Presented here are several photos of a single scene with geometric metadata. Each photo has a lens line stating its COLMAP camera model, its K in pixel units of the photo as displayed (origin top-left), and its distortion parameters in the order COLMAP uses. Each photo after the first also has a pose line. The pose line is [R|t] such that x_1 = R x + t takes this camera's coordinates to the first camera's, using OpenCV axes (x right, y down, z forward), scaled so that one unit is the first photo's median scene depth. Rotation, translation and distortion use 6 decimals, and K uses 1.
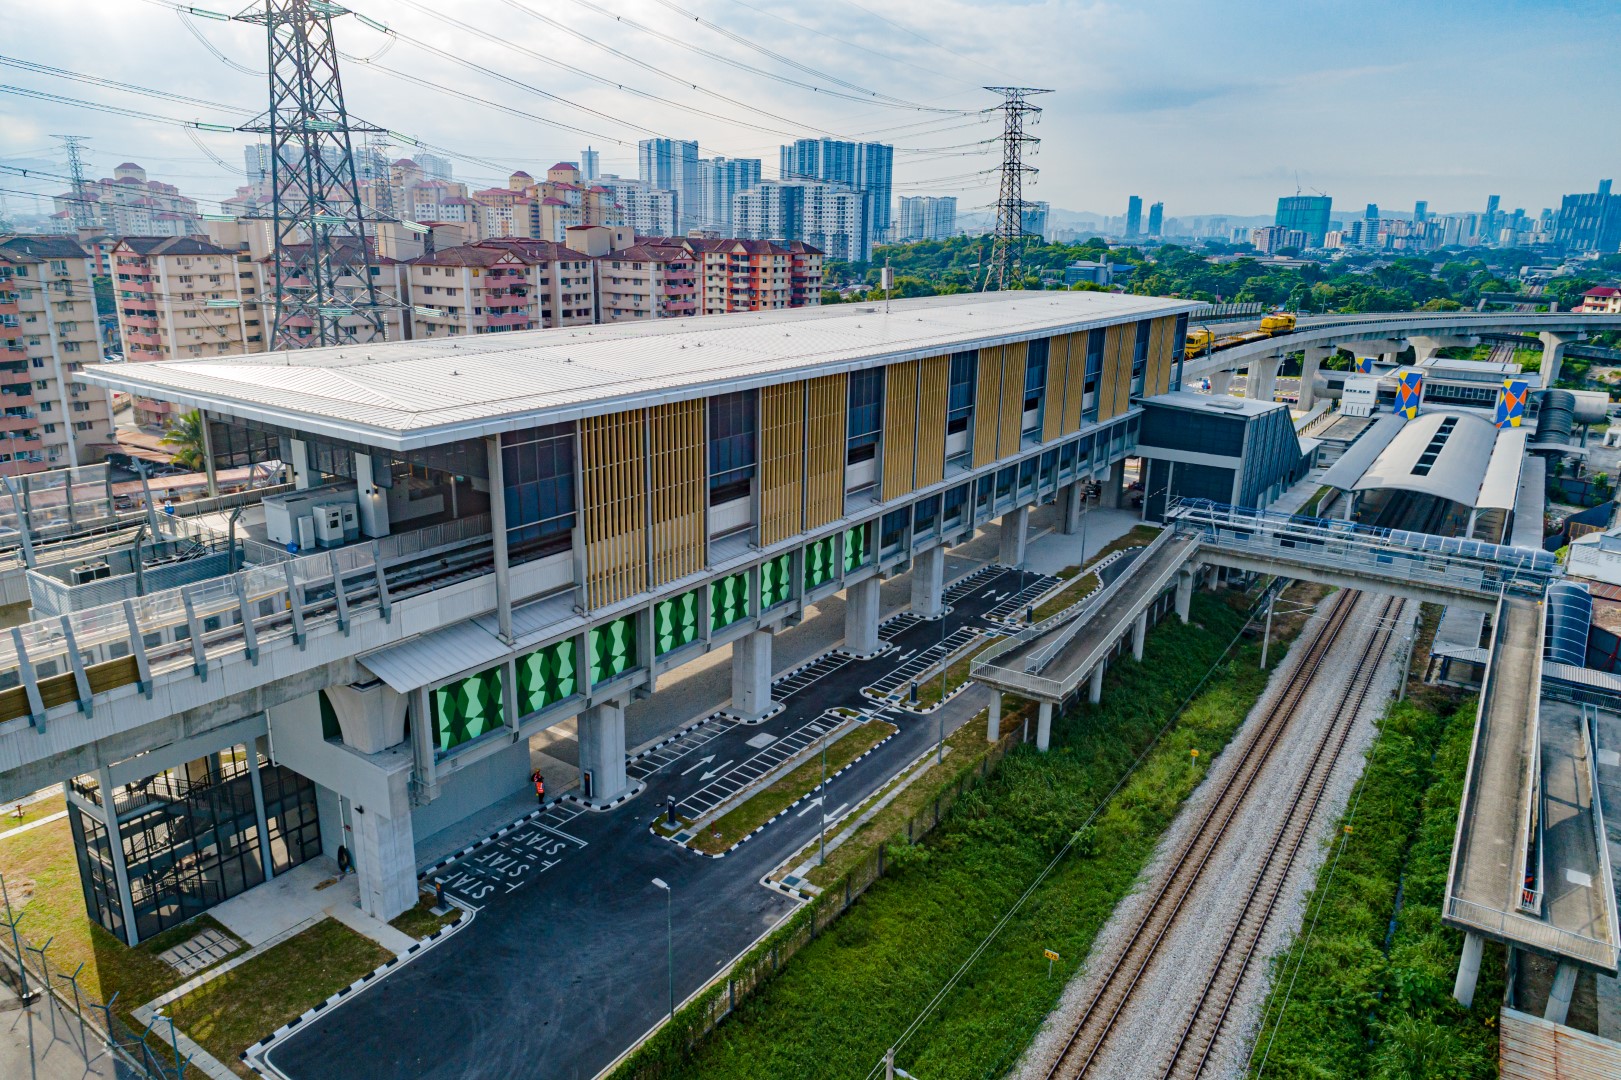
lens RADIAL K [[1079.6, 0, 810.5], [0, 1079.6, 540.0], [0, 0, 1]] dist [-0.024623, 0.027157]
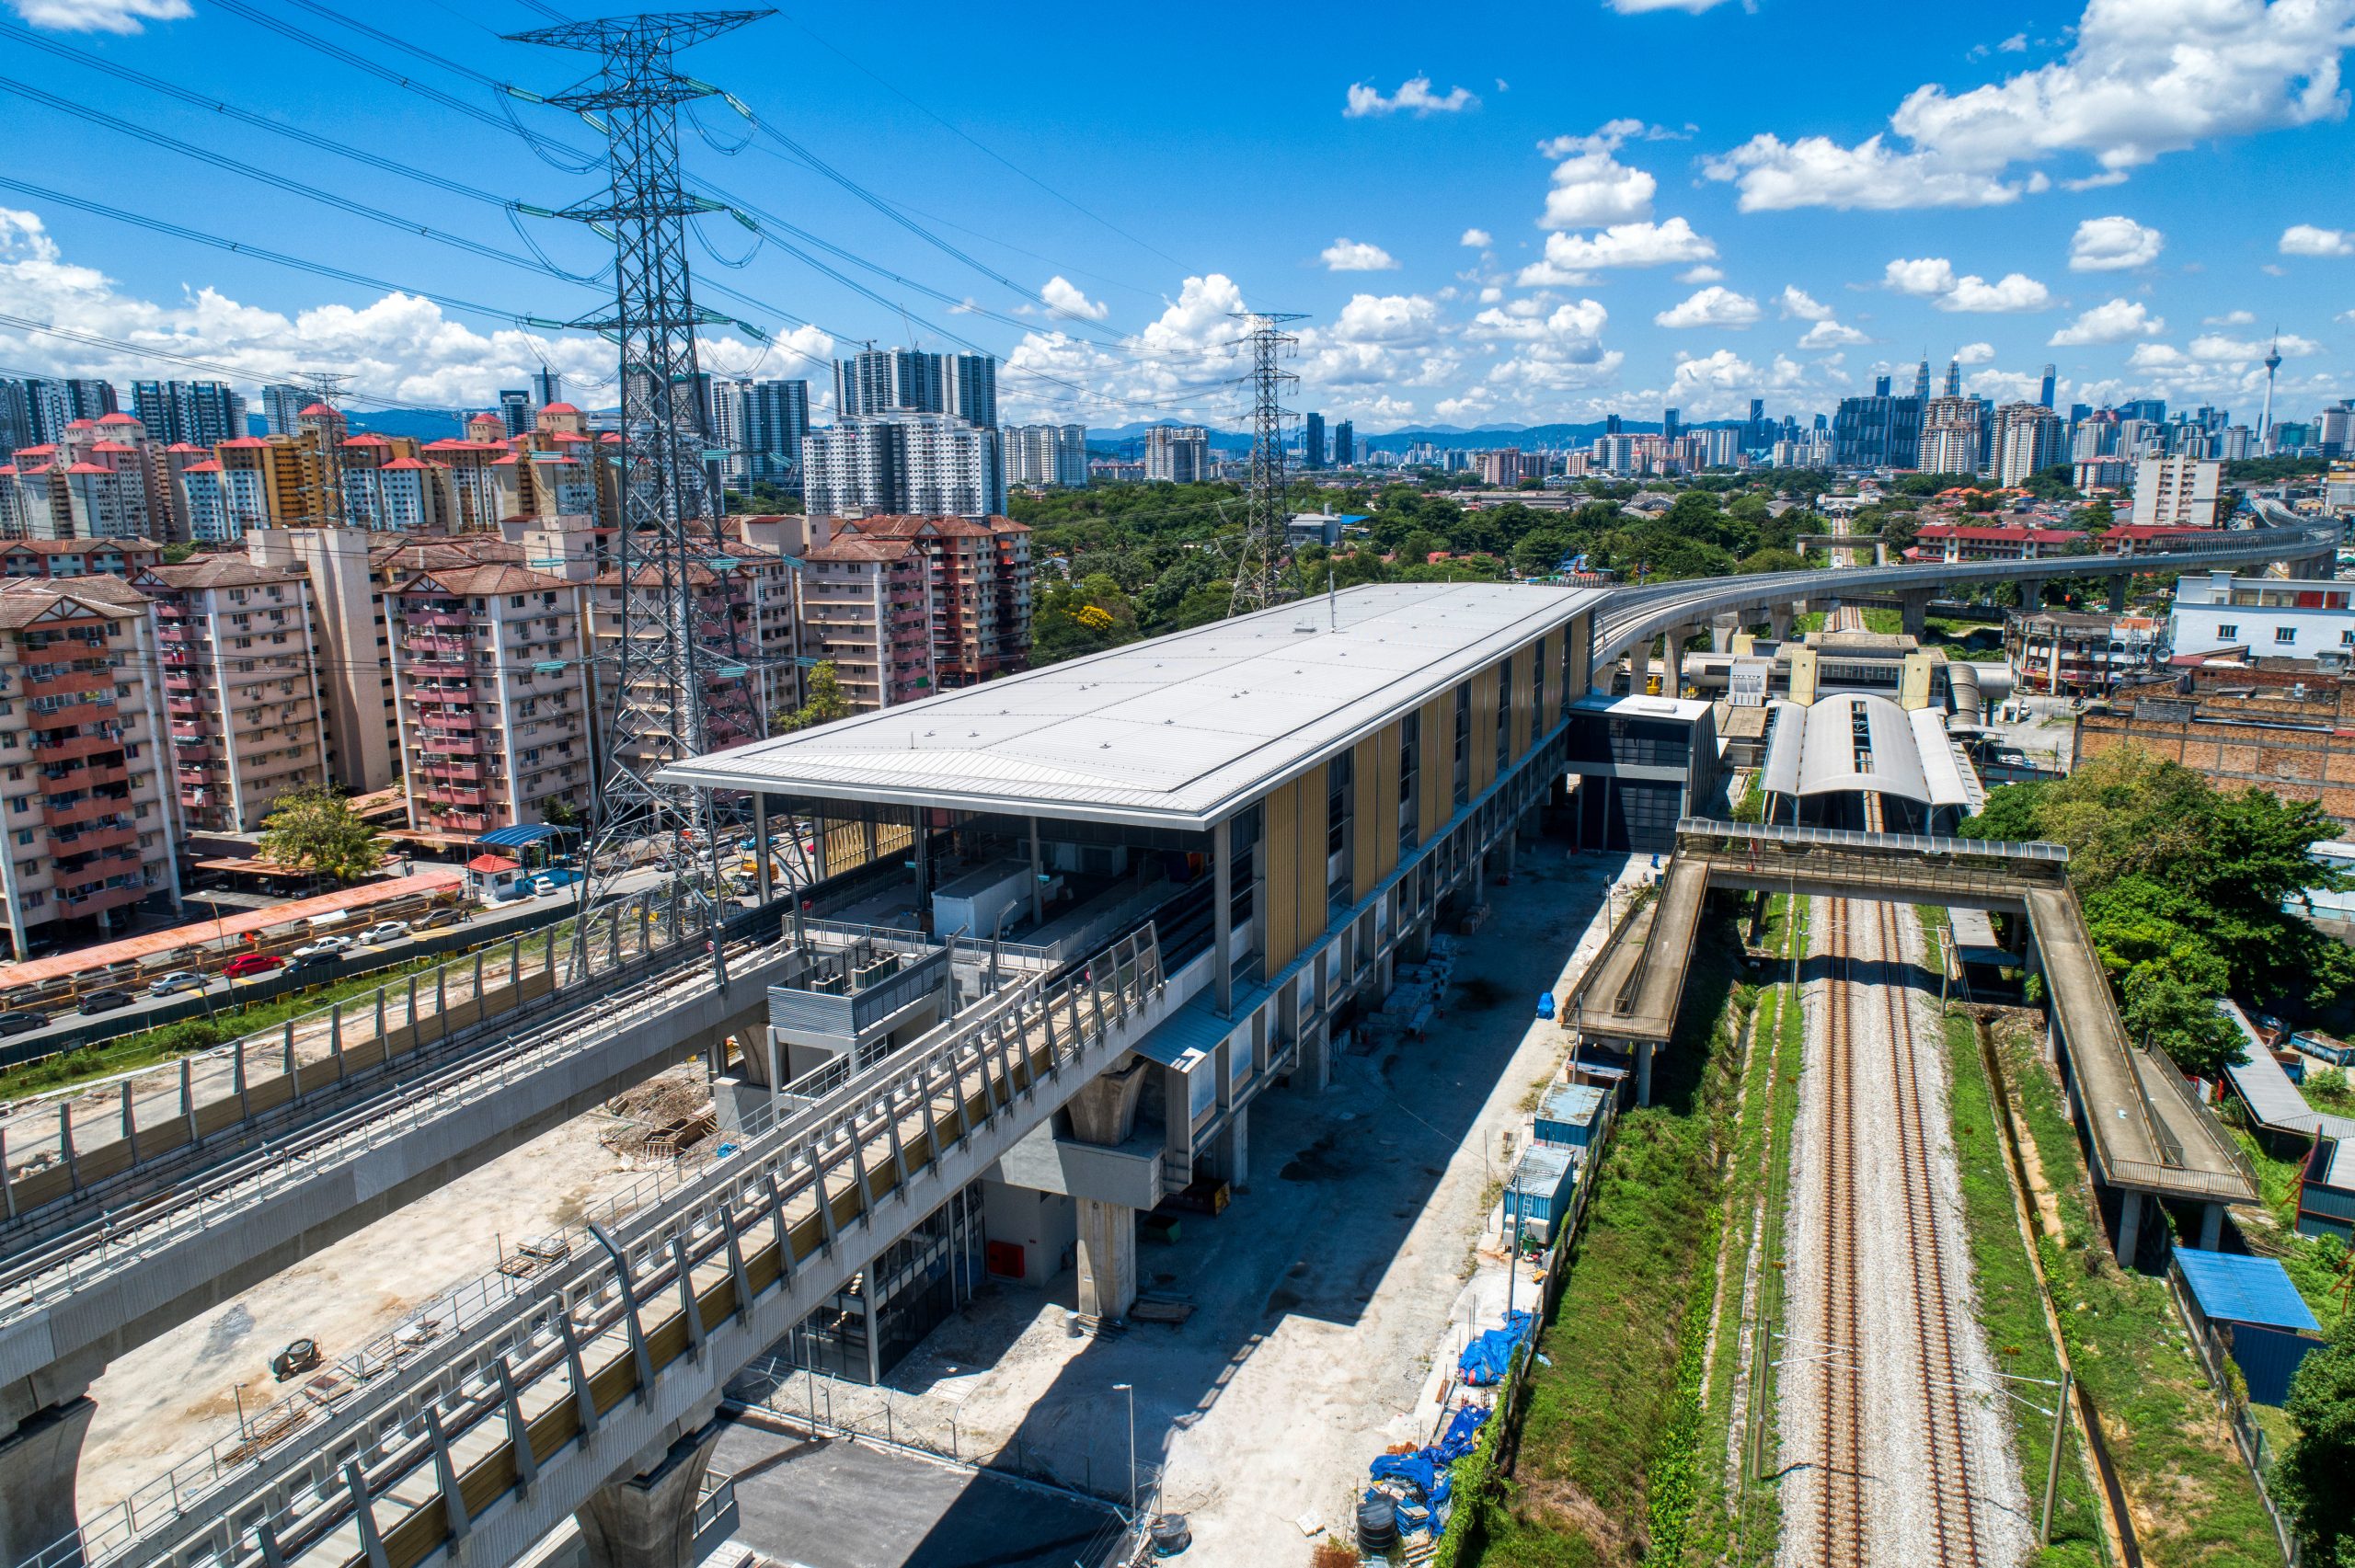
lens RADIAL K [[1568.3, 0, 1177.5], [0, 1568.3, 784.0], [0, 0, 1]] dist [-0.024623, 0.027157]
pose [[0.979173, -0.071204, 0.190133, -0.116132], [0.086080, 0.993744, -0.071152, -0.003676], [-0.183878, 0.086037, 0.979177, -0.080251]]
